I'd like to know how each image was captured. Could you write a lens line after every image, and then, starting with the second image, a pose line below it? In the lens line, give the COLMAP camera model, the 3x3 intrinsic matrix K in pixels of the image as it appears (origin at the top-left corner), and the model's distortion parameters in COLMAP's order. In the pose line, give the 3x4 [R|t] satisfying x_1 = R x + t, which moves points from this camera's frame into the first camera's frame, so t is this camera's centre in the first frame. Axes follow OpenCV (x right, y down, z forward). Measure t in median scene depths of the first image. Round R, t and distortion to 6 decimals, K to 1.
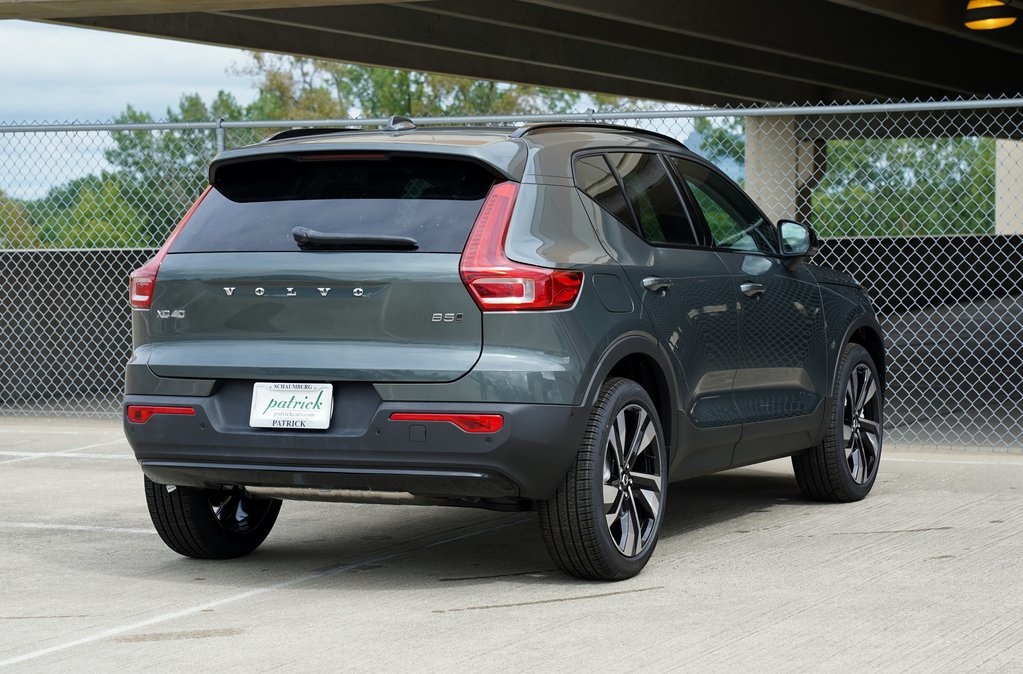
lens RADIAL K [[2032.7, 0, 508.8], [0, 2032.7, 338.1], [0, 0, 1]] dist [0.301777, 0.000000]
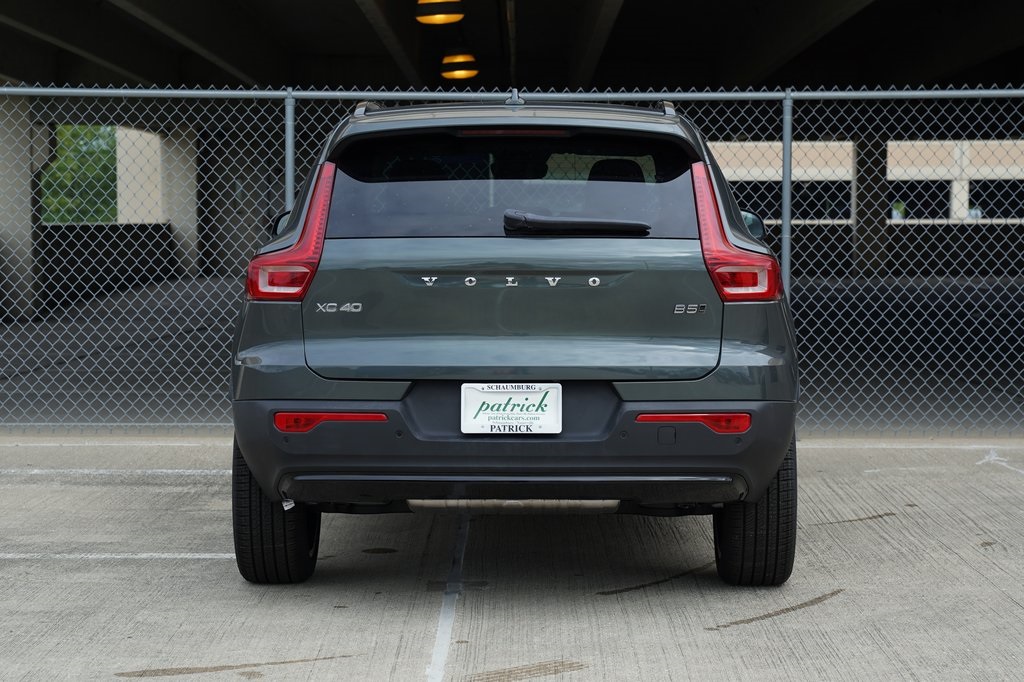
lens RADIAL K [[2034.7, 0, 510.4], [0, 2034.7, 339.6], [0, 0, 1]] dist [0.301777, 0.000000]
pose [[0.934118, -0.013194, 0.356720, -0.425675], [0.010597, 0.999901, 0.009235, -0.005502], [-0.356807, -0.004846, 0.934166, 0.162360]]
